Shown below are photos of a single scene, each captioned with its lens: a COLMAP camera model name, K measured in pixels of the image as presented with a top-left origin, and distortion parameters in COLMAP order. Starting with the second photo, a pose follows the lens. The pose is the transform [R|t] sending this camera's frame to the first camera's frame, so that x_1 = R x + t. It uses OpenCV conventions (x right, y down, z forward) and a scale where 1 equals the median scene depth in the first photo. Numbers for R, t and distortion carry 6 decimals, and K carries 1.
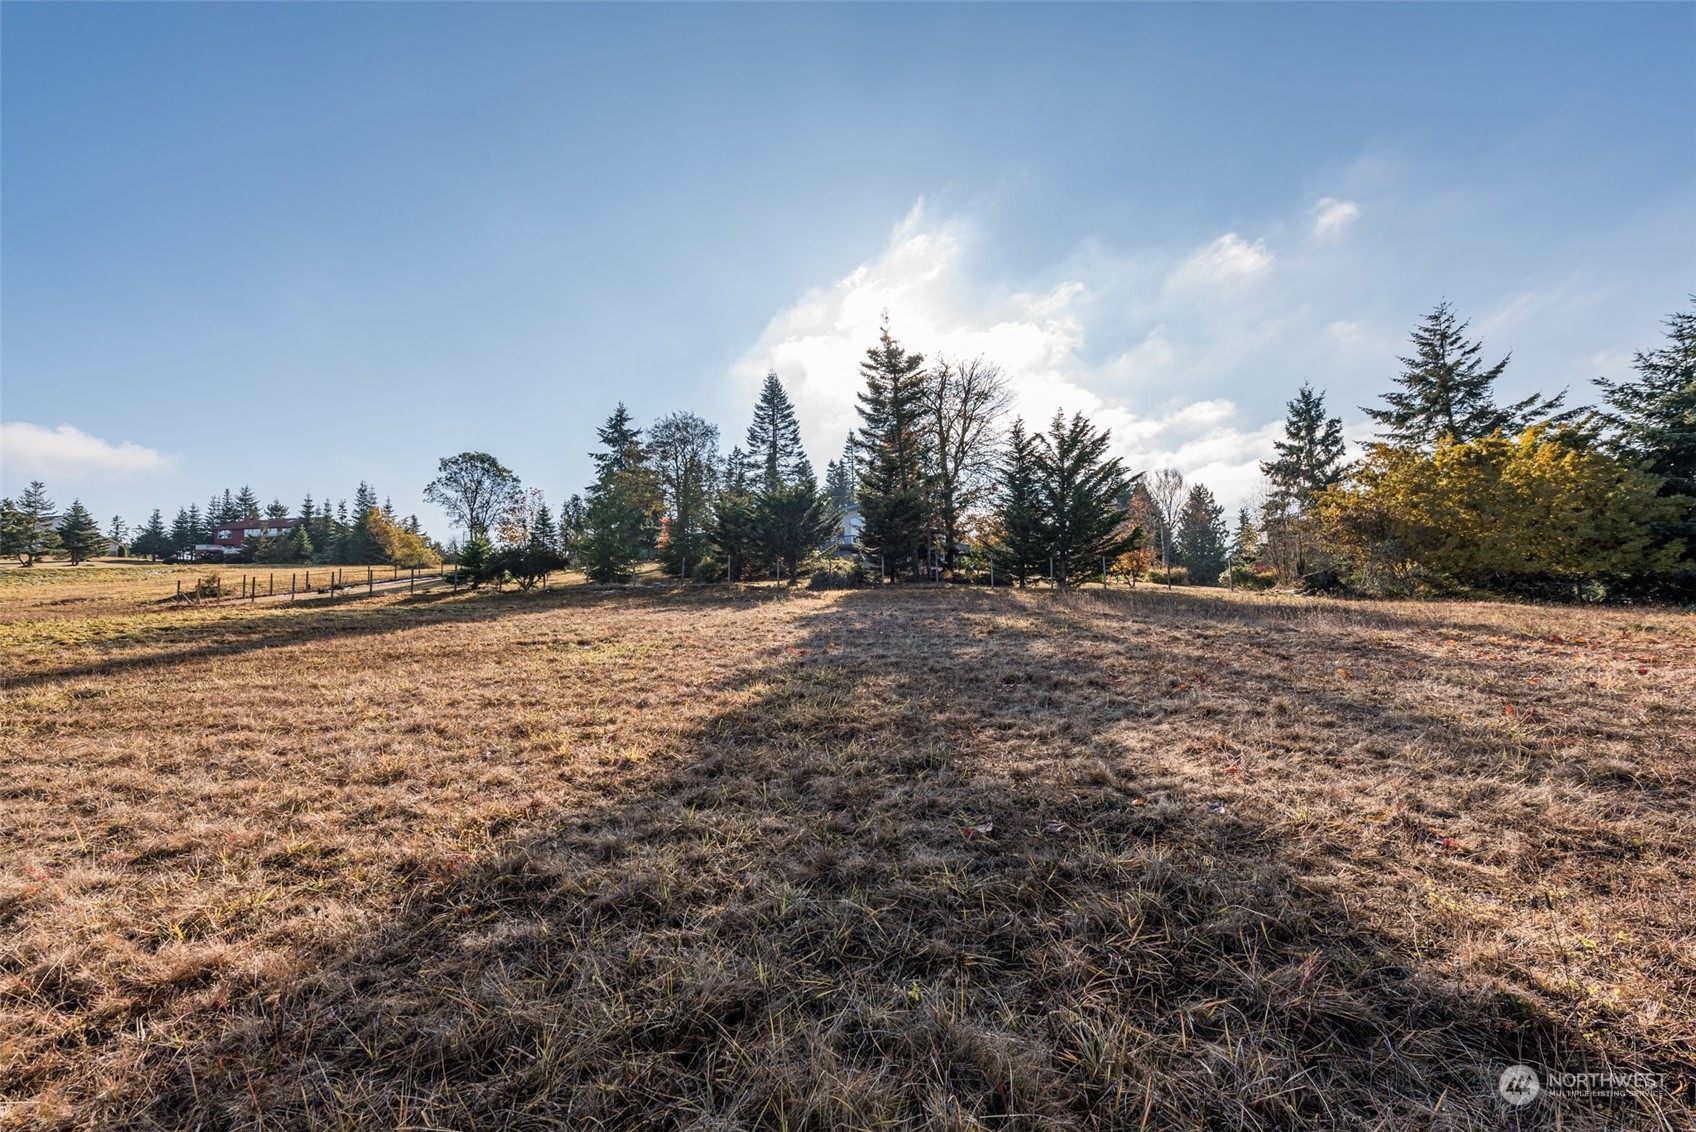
lens RADIAL K [[652.8, 0, 848.0], [0, 652.8, 566.0], [0, 0, 1]] dist [-0.000602, -0.000691]
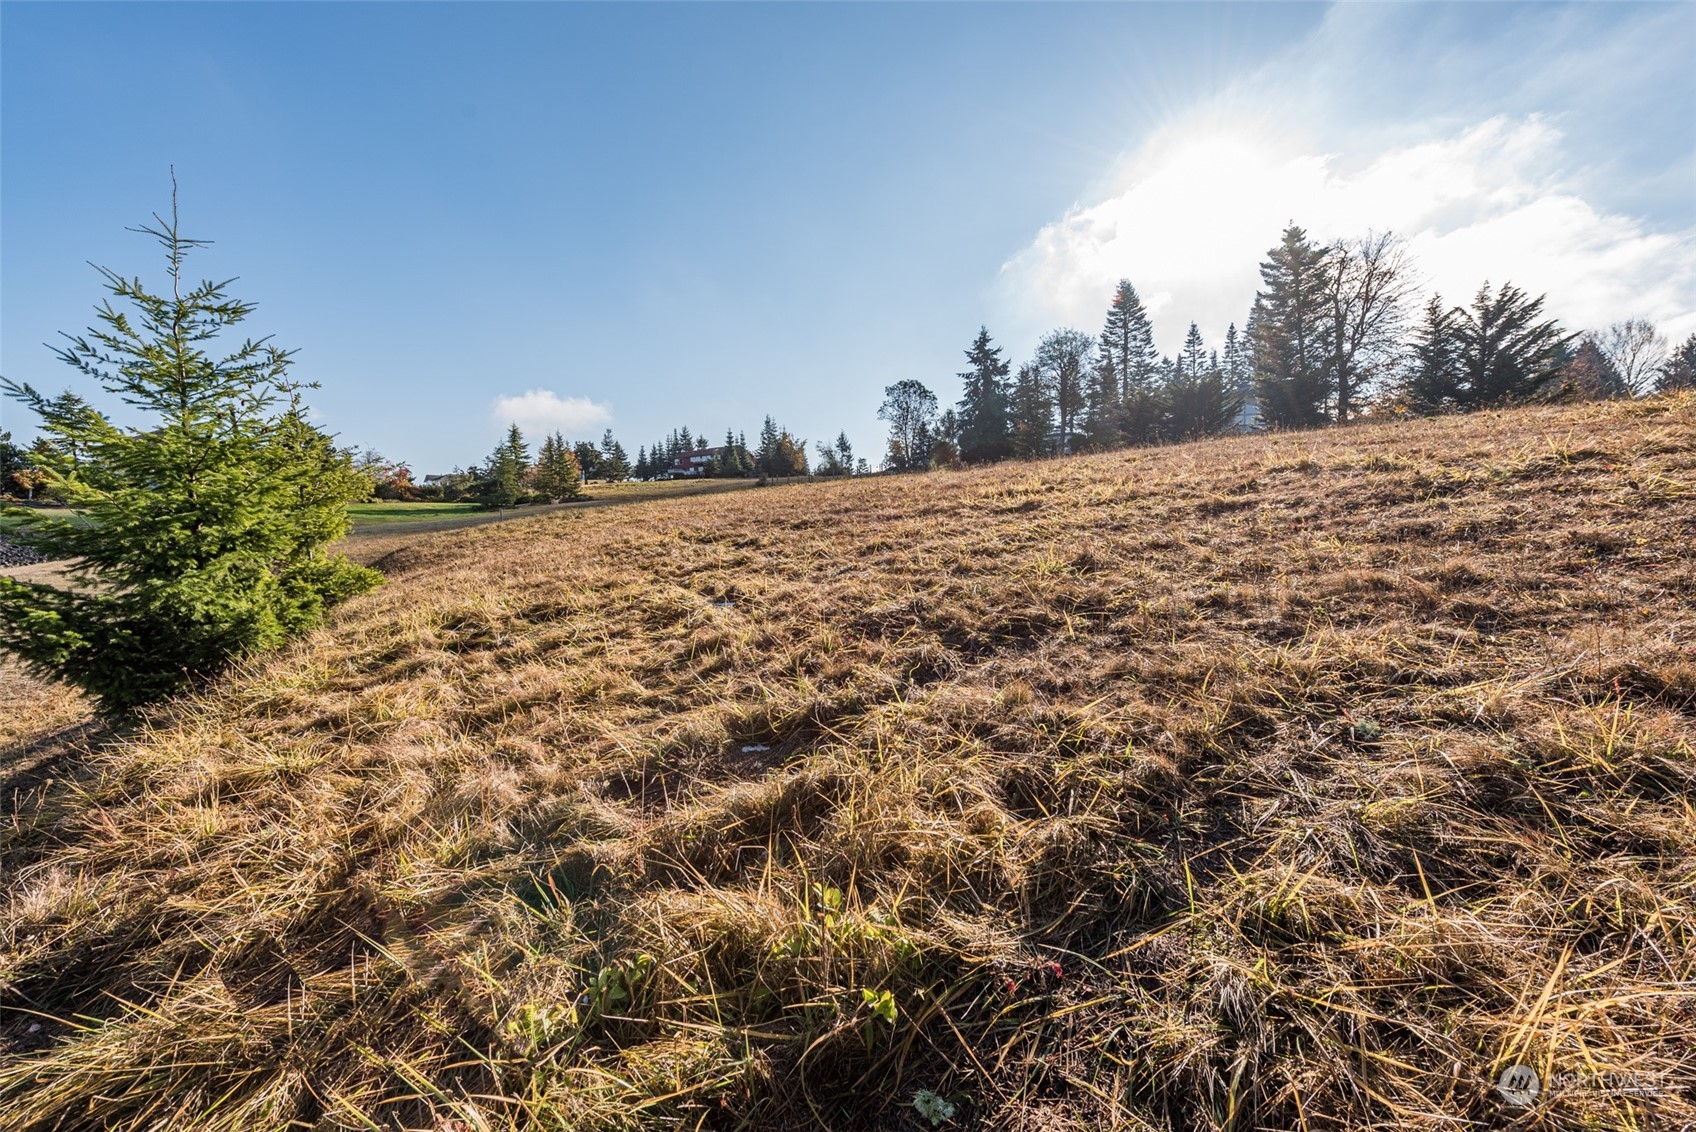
lens RADIAL K [[652.8, 0, 848.0], [0, 652.8, 566.0], [0, 0, 1]] dist [-0.000602, -0.000691]
pose [[0.910170, 0.018754, -0.413810, -0.145299], [0.033563, 0.992351, 0.118796, 0.053174], [0.412872, -0.122013, 0.902579, -0.378410]]
